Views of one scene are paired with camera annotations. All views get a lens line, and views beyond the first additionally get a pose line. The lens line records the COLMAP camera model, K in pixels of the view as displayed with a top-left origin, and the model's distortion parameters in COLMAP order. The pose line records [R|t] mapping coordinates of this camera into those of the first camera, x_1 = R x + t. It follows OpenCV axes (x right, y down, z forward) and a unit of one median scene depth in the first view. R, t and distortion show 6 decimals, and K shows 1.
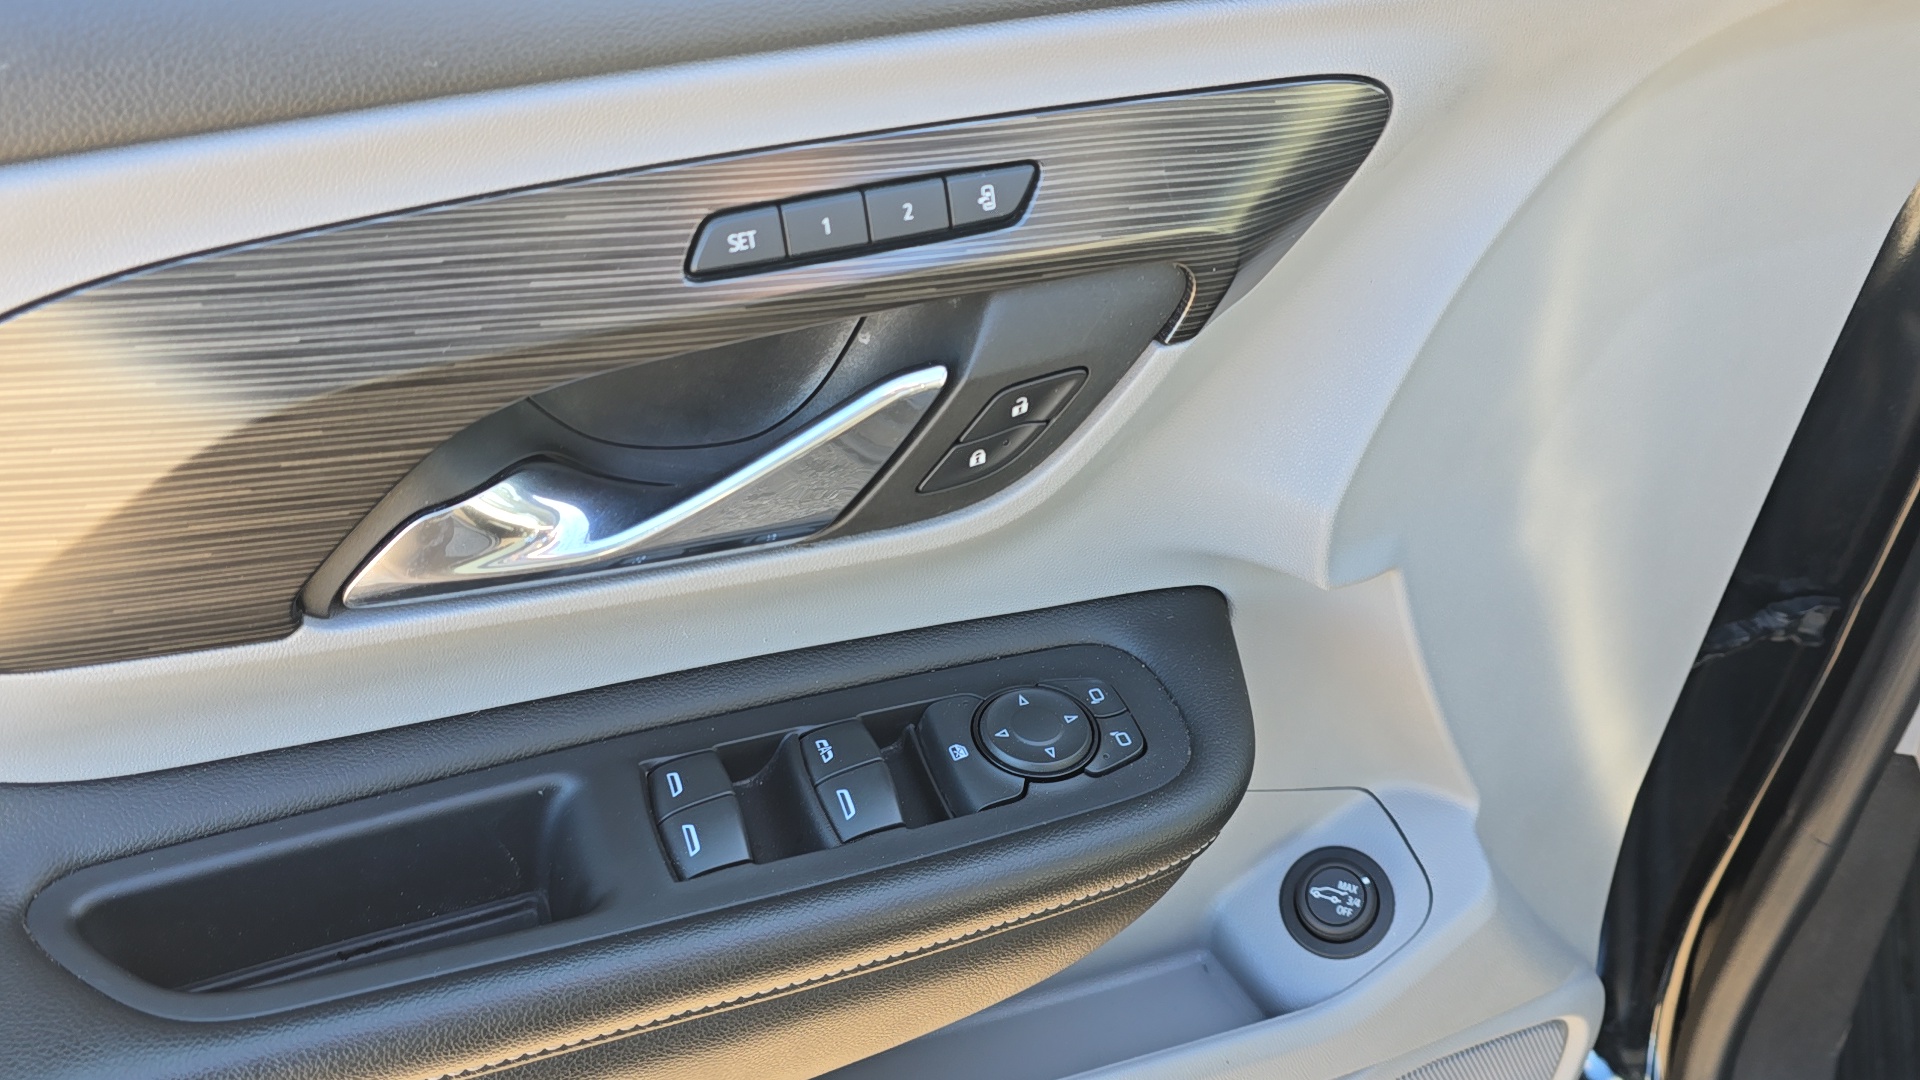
lens RADIAL K [[1582.3, 0, 957.4], [0, 1582.3, 537.5], [0, 0, 1]] dist [0.005877, -0.018782]
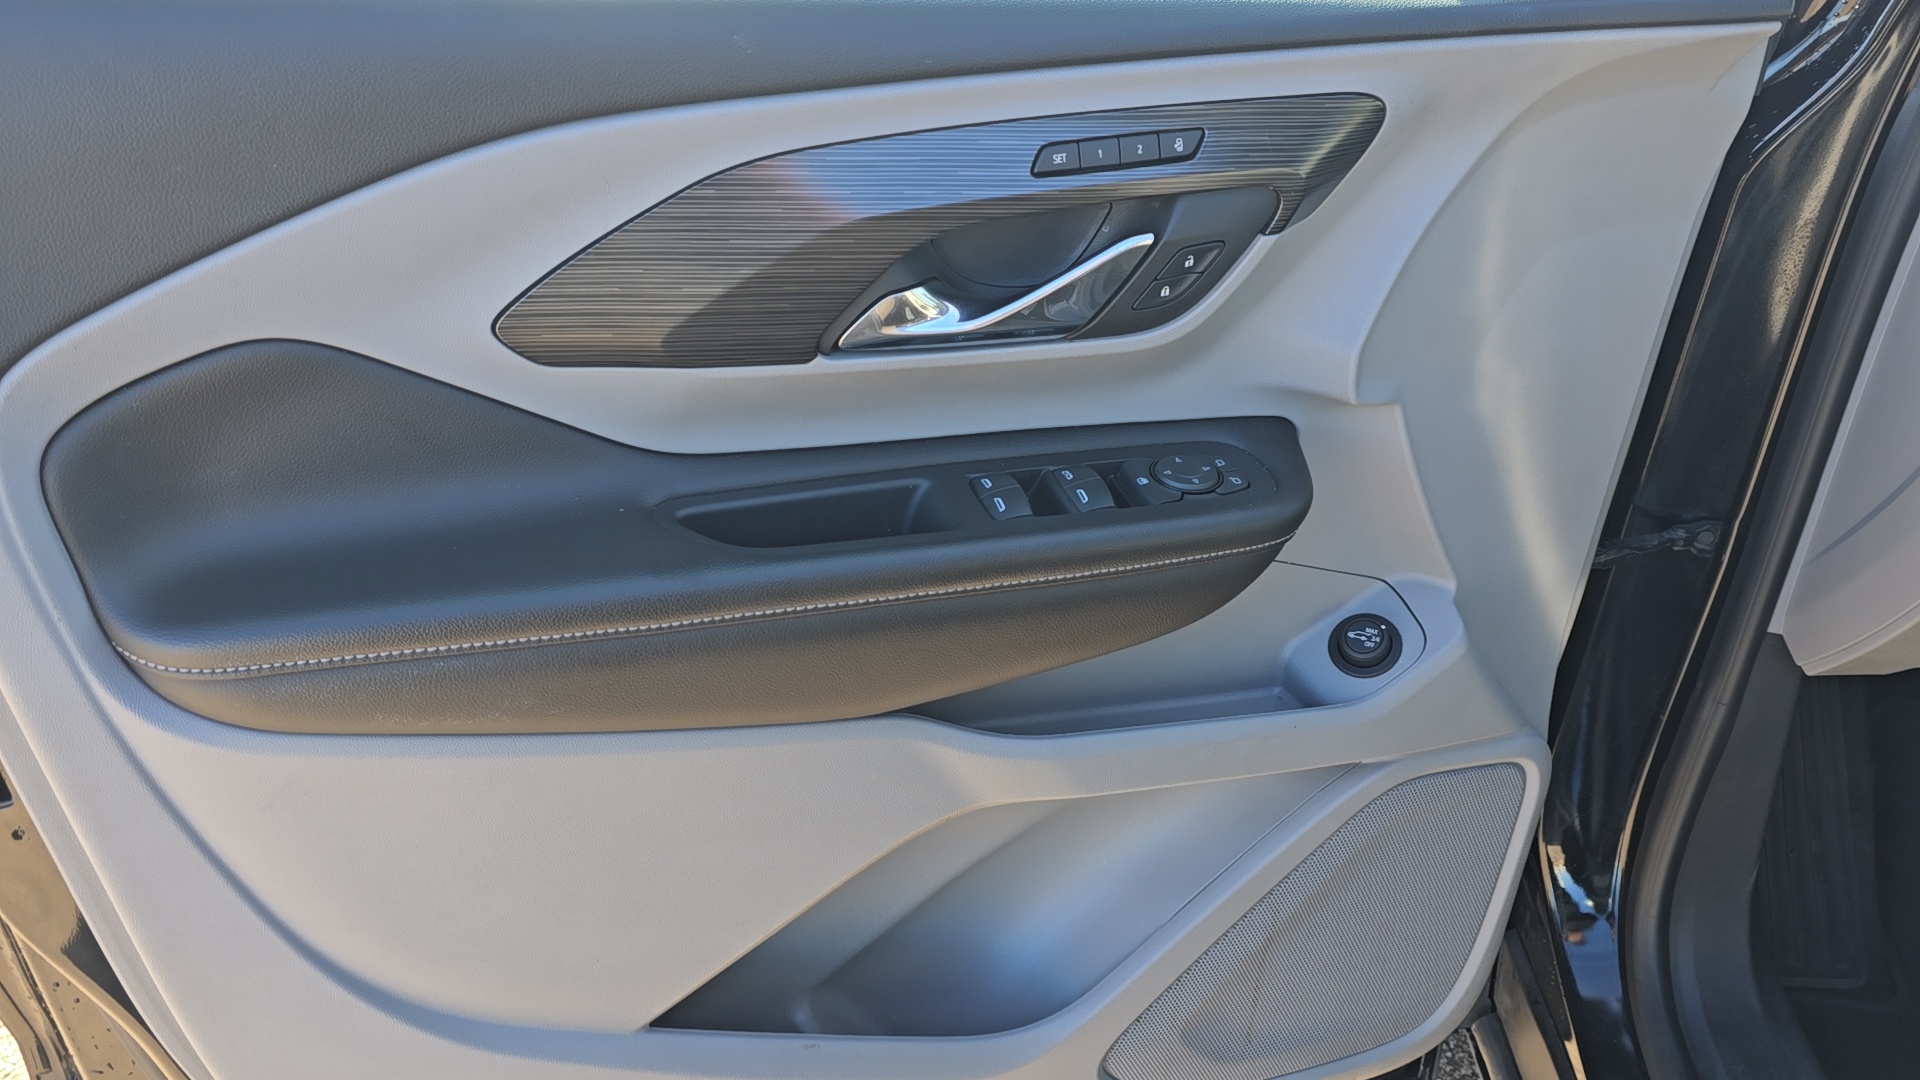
lens RADIAL K [[1582.3, 0, 967.1], [0, 1582.3, 540.5], [0, 0, 1]] dist [0.005877, -0.018782]
pose [[0.999405, 0.022997, -0.025702, -0.157490], [-0.025977, 0.992143, -0.122380, 0.451255], [0.022686, 0.122975, 0.992150, -0.781652]]
